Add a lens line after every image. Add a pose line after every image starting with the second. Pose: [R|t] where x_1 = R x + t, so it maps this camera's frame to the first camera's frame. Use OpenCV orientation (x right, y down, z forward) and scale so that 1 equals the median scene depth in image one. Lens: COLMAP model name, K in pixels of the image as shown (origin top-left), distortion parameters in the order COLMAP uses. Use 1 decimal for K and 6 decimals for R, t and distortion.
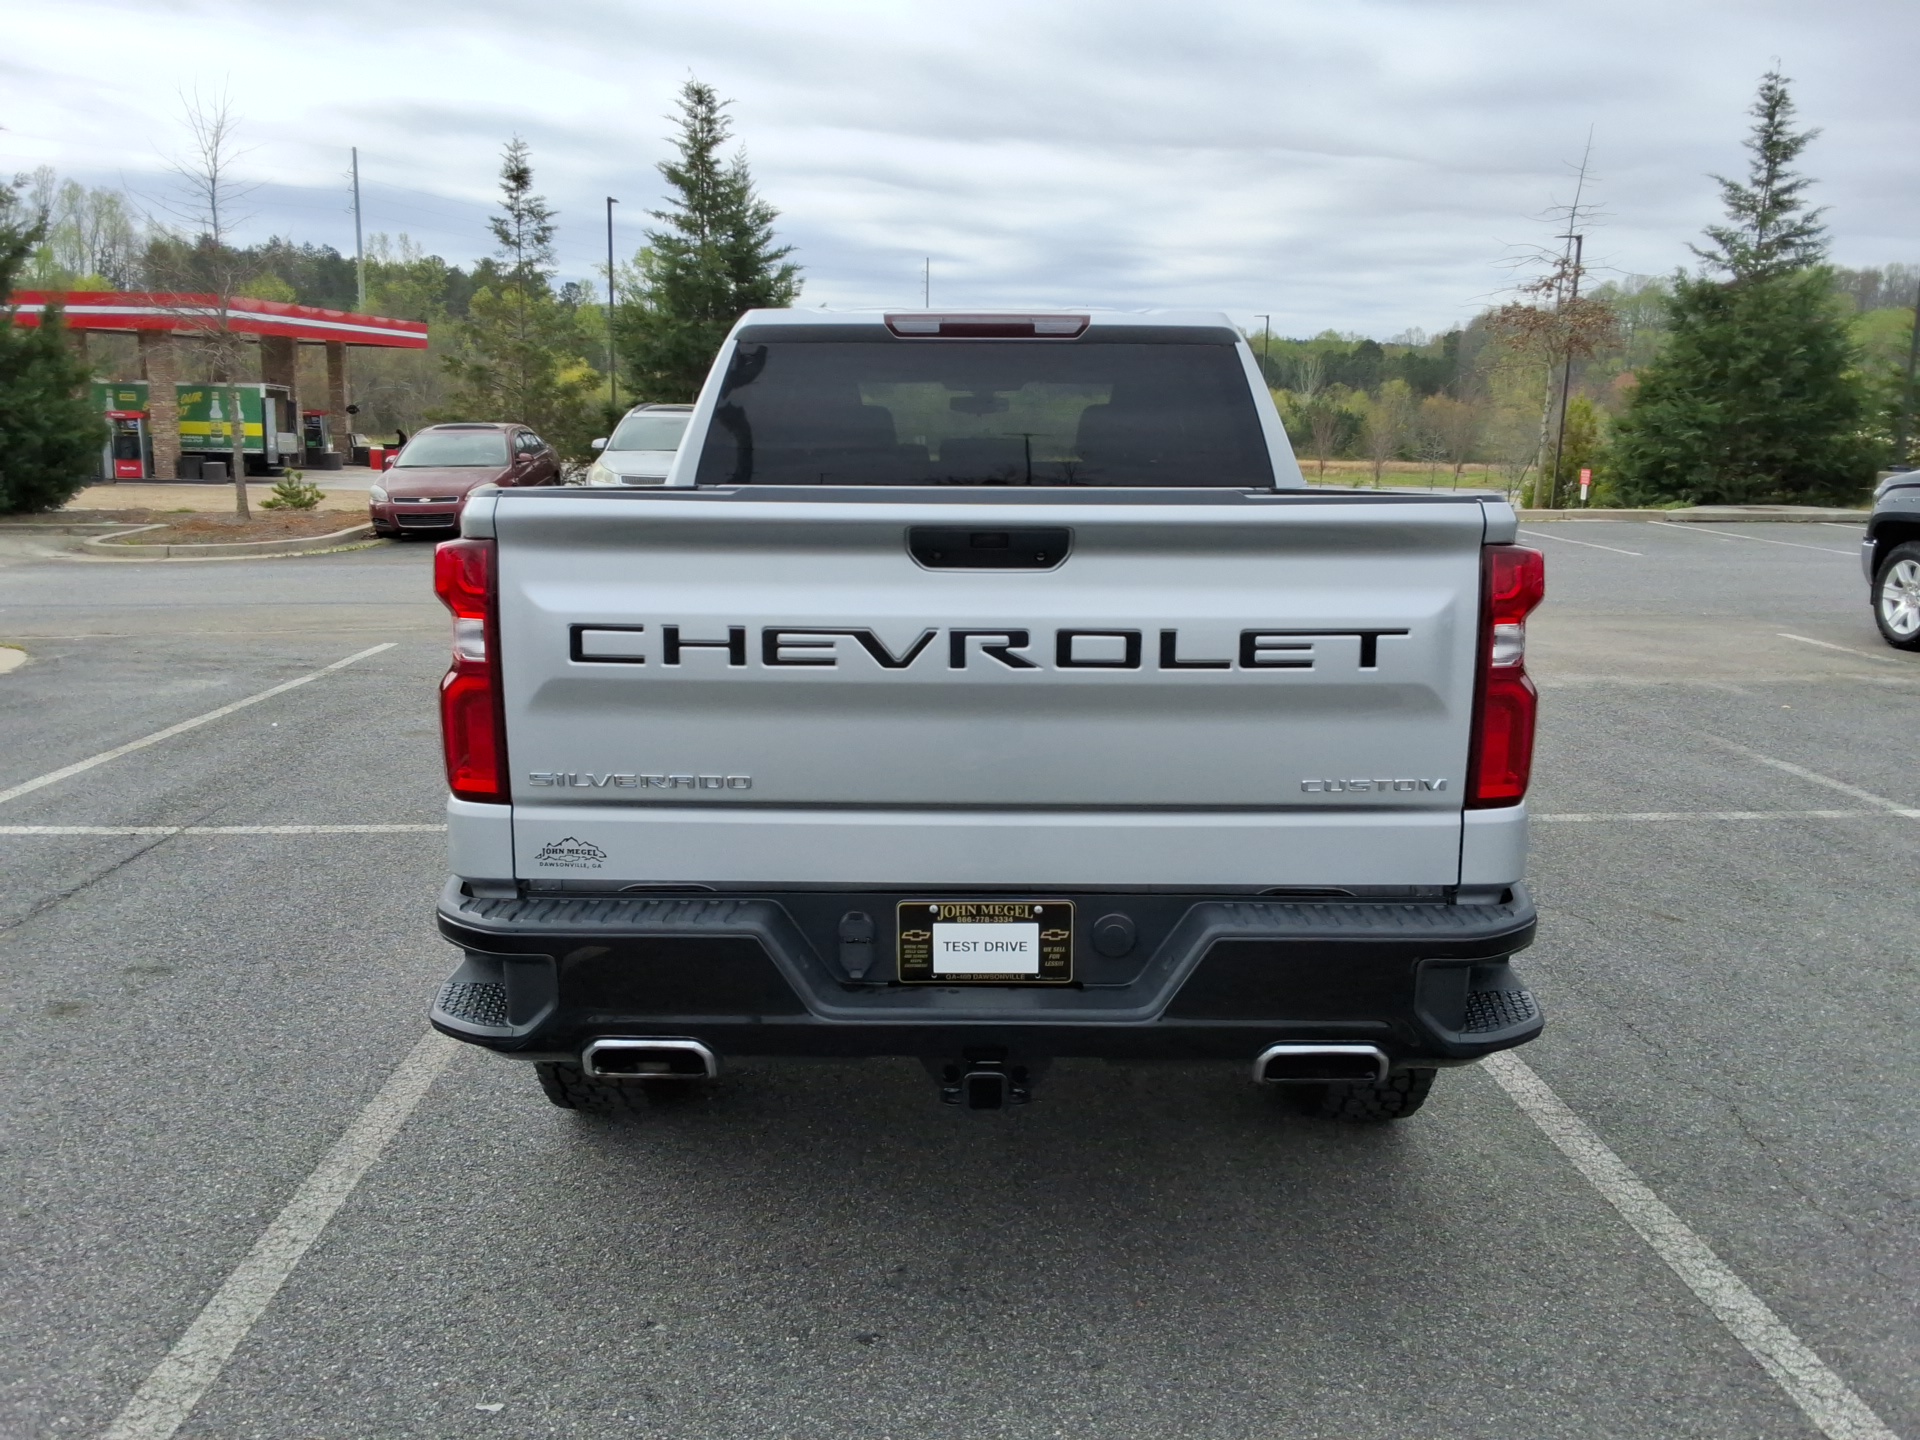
lens RADIAL K [[1544.7, 0, 980.1], [0, 1544.7, 694.3], [0, 0, 1]] dist [0.108528, -0.164492]
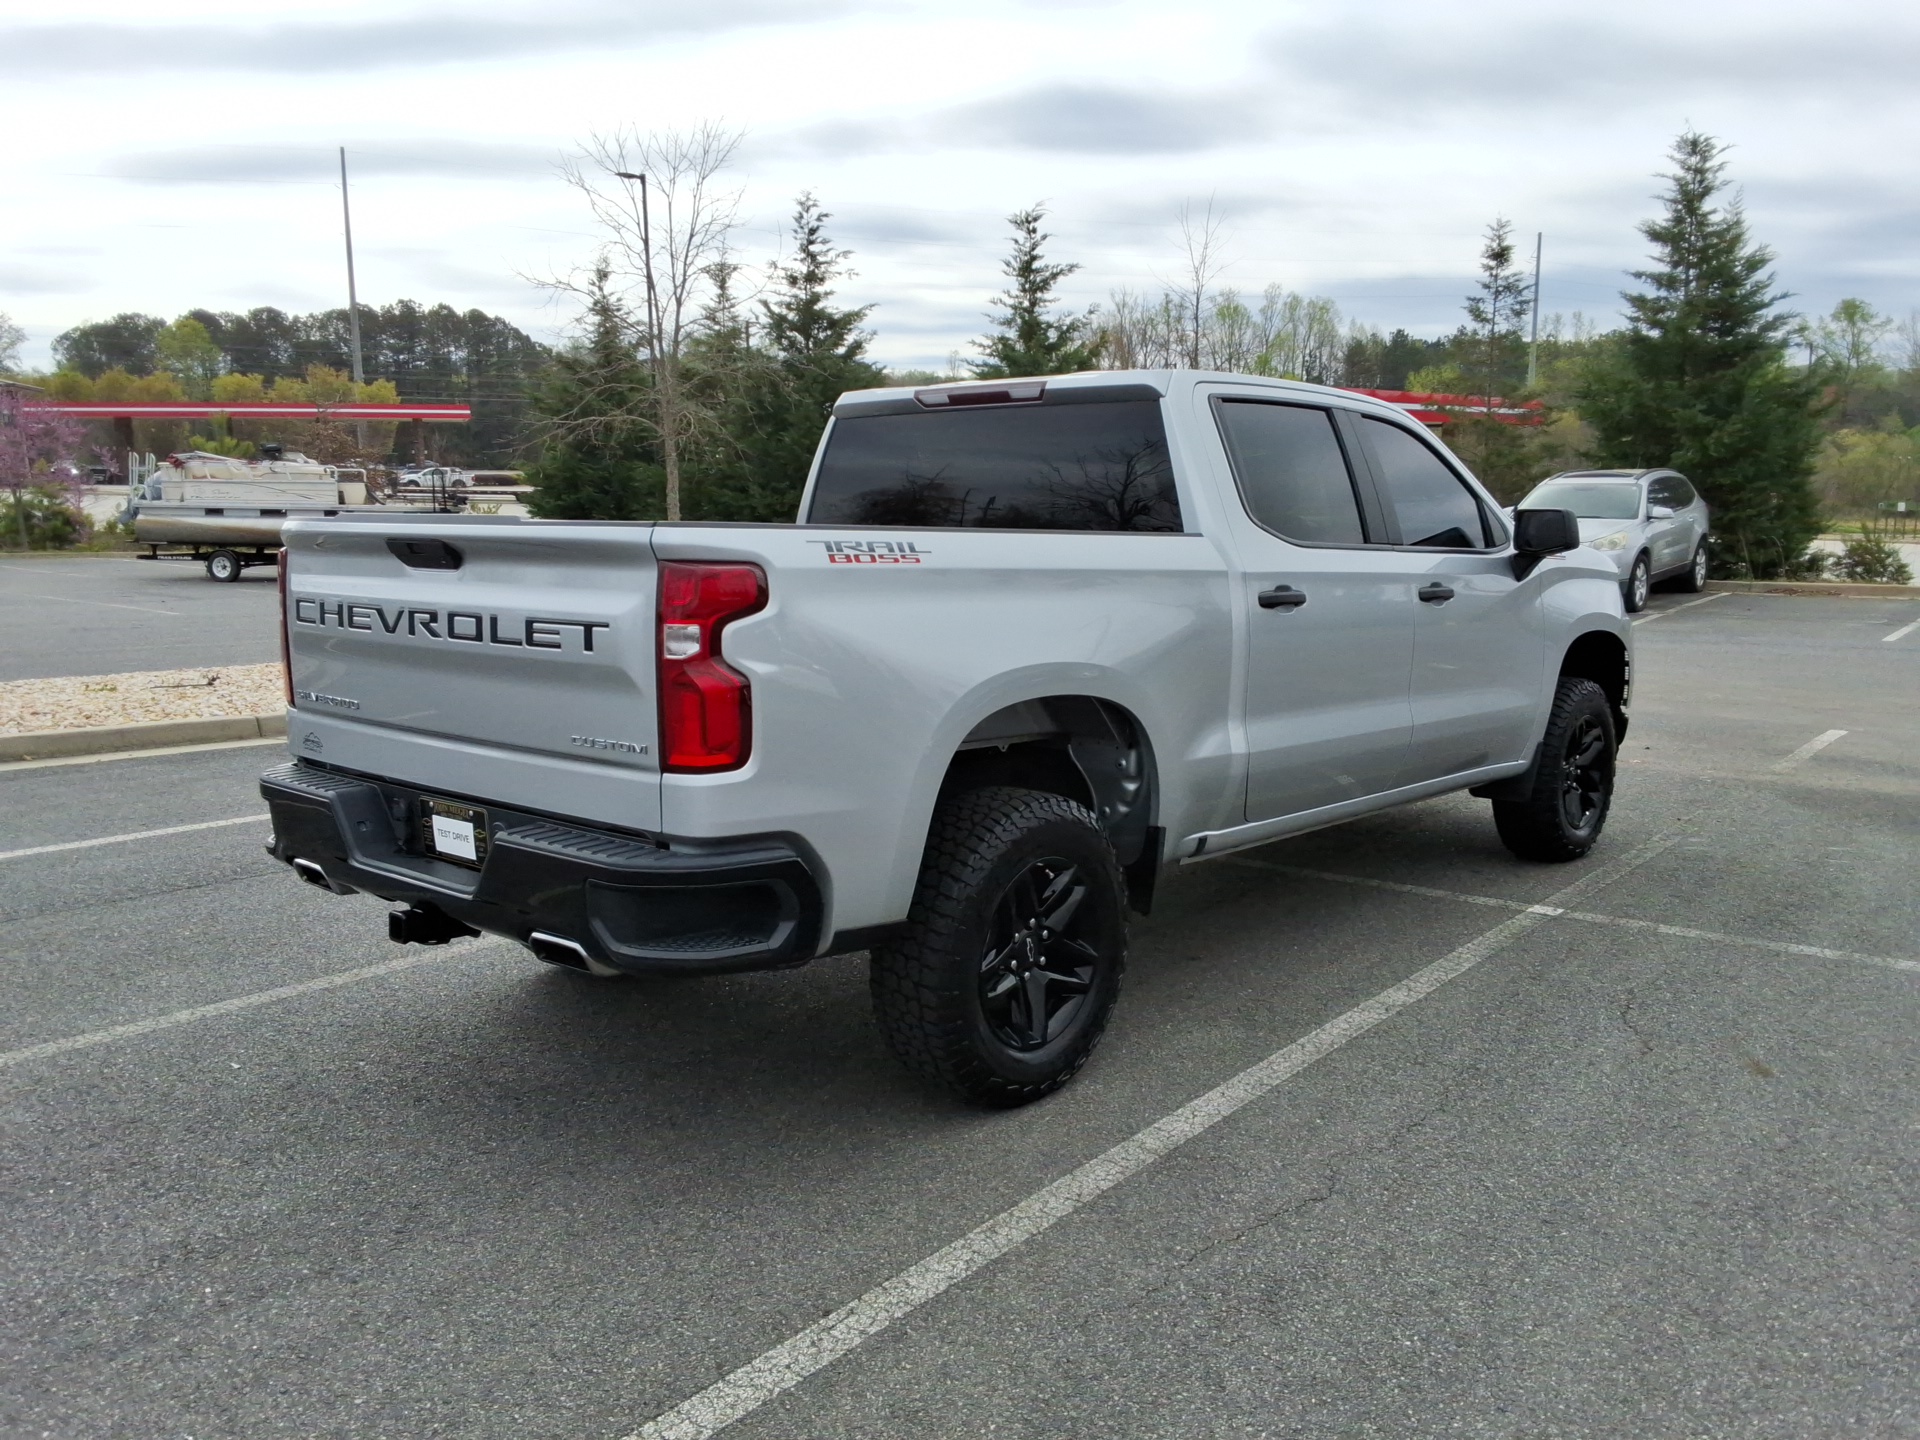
lens RADIAL K [[1544.7, 0, 967.5], [0, 1544.7, 700.7], [0, 0, 1]] dist [0.108528, -0.164492]
pose [[0.750662, 0.073691, -0.656564, 0.869337], [-0.102204, 0.994750, -0.005203, -0.001066], [0.652734, 0.071009, 0.754252, 0.145602]]
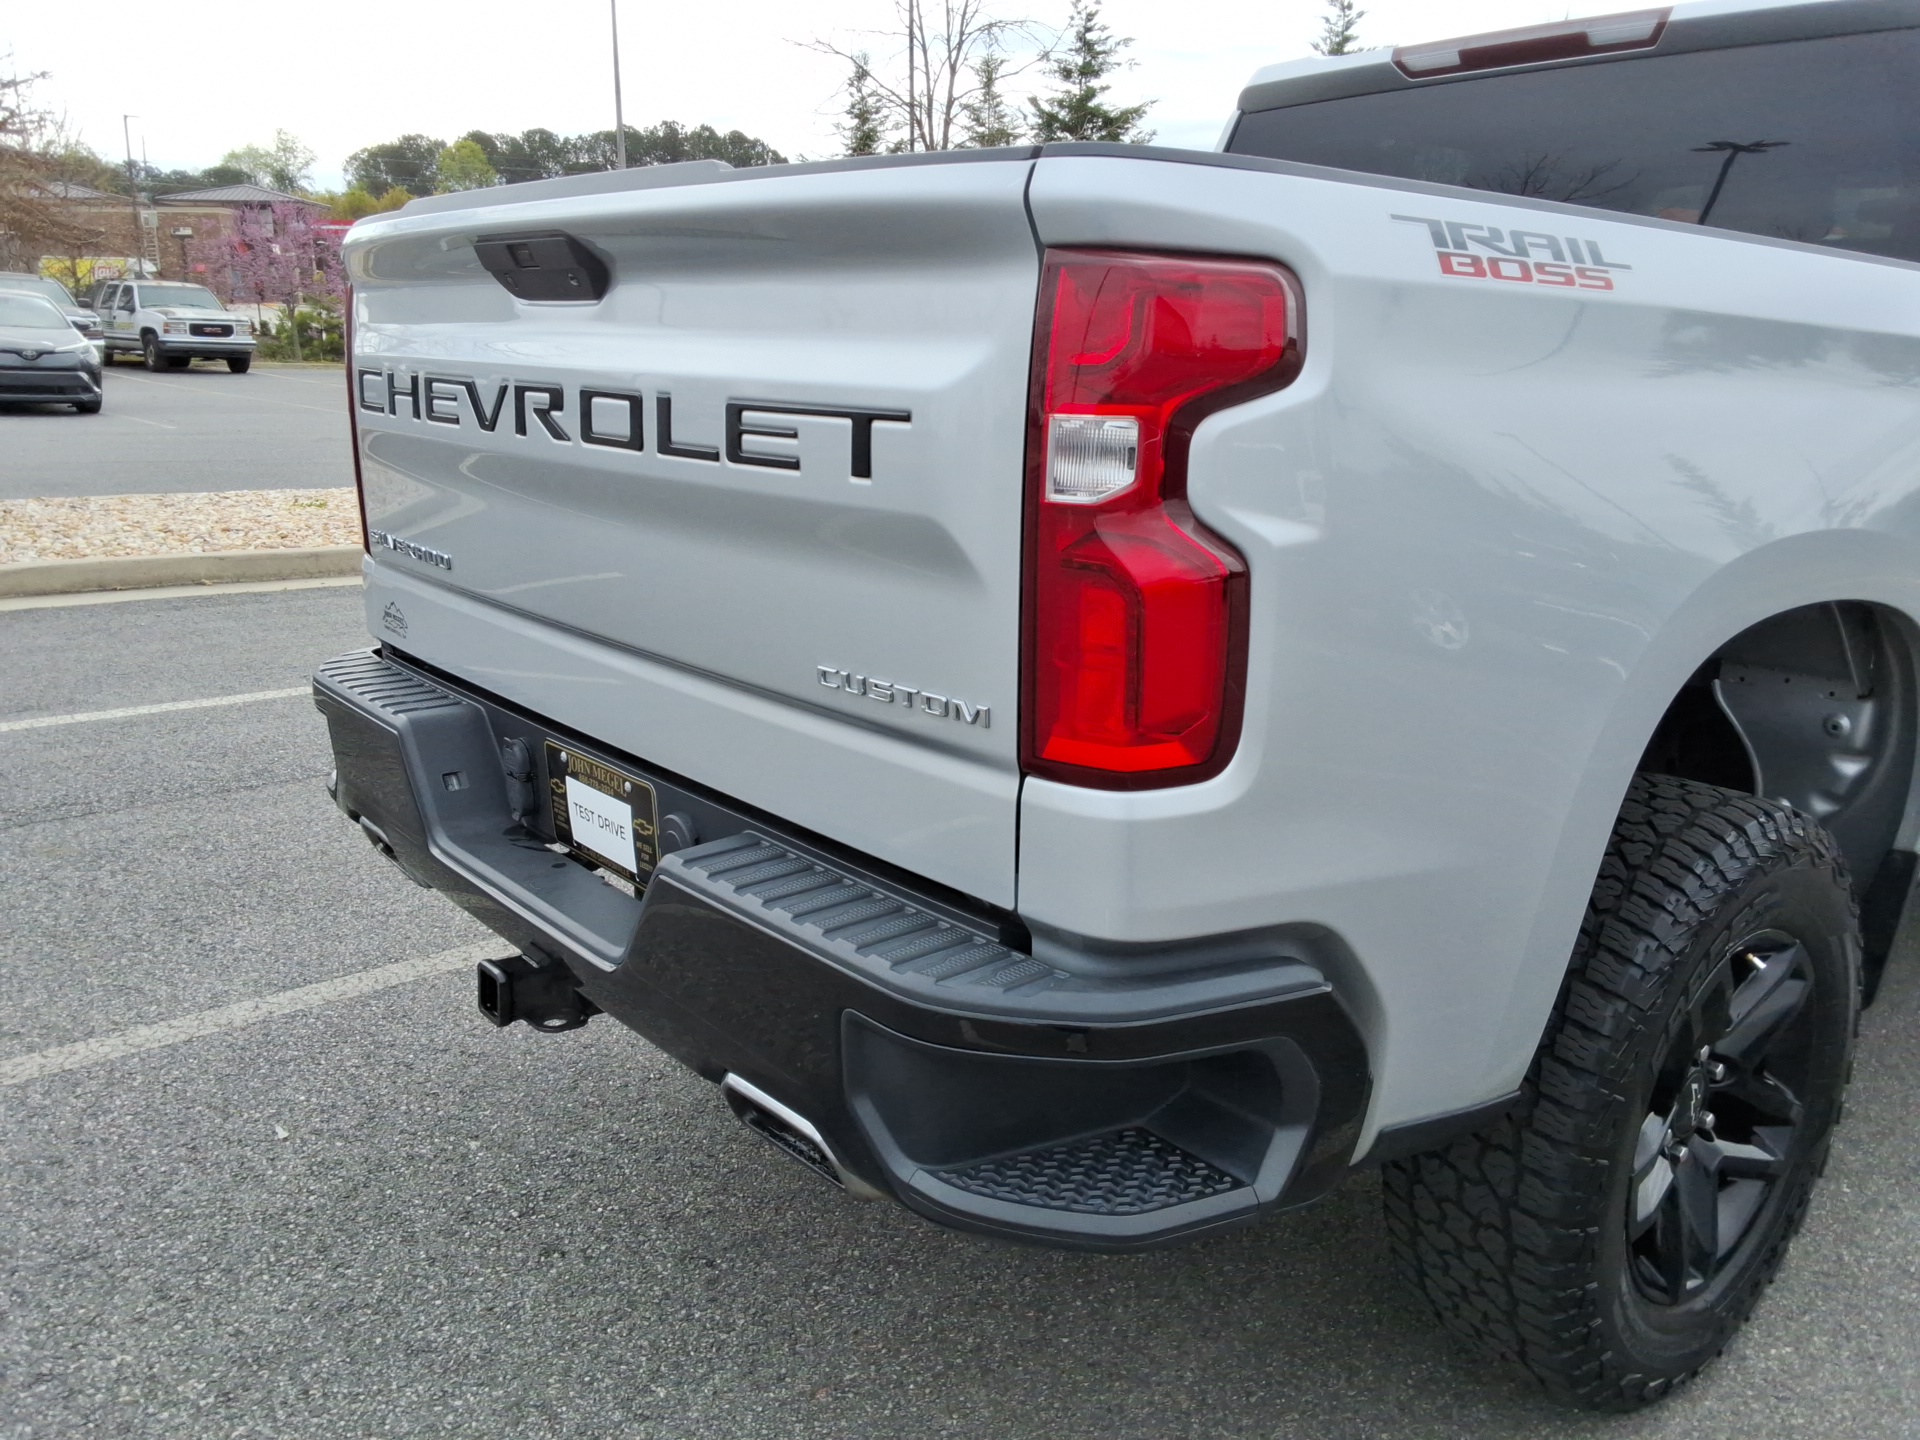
lens RADIAL K [[1544.7, 0, 968.5], [0, 1544.7, 697.2], [0, 0, 1]] dist [0.108528, -0.164492]
pose [[0.638849, 0.176251, -0.748870, 0.455766], [-0.138114, 0.983864, 0.113736, -0.005311], [0.756833, 0.030770, 0.652884, 0.429571]]
